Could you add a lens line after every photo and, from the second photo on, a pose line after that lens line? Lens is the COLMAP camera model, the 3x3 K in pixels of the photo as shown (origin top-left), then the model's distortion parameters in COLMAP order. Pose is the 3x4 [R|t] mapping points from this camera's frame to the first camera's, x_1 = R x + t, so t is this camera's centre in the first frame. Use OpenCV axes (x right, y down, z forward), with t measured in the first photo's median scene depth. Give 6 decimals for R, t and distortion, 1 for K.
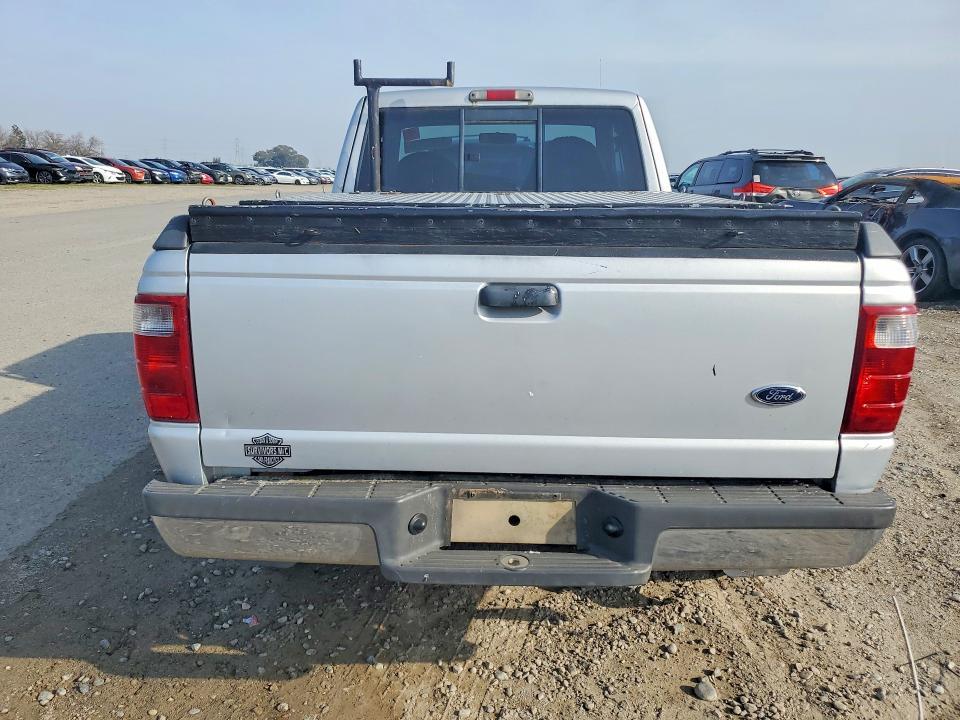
lens RADIAL K [[777.1, 0, 480.0], [0, 777.1, 360.0], [0, 0, 1]] dist [-0.046170, 0.099095]
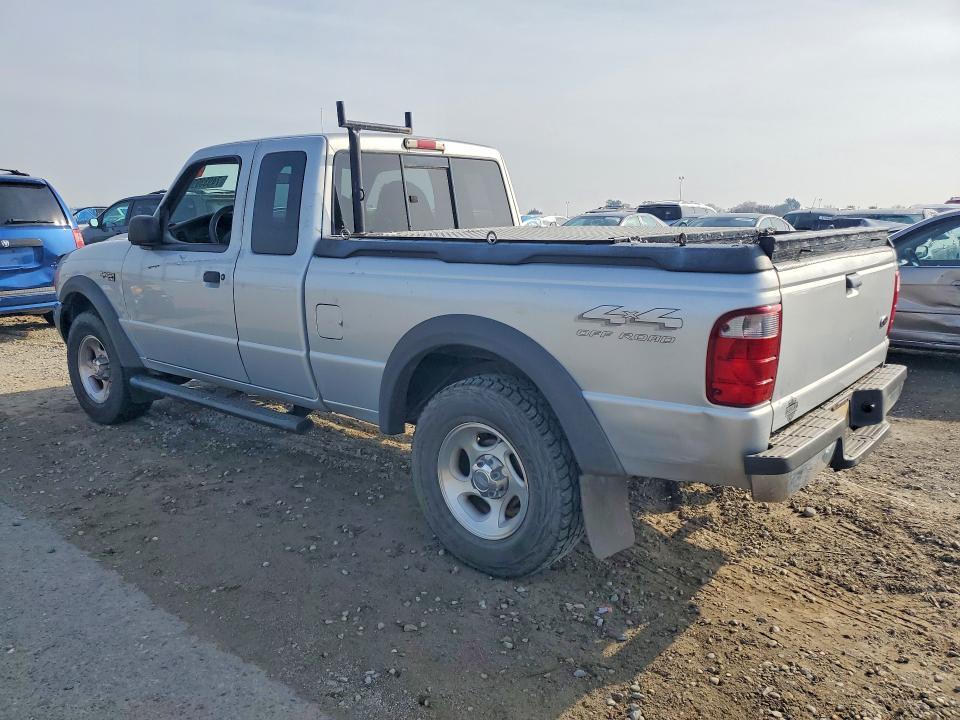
lens RADIAL K [[777.1, 0, 480.0], [0, 777.1, 360.0], [0, 0, 1]] dist [-0.046170, 0.099095]
pose [[0.607955, -0.162585, 0.777147, -0.900893], [0.198771, 0.978806, 0.049277, -0.079582], [-0.768688, 0.124516, 0.627387, 0.287755]]
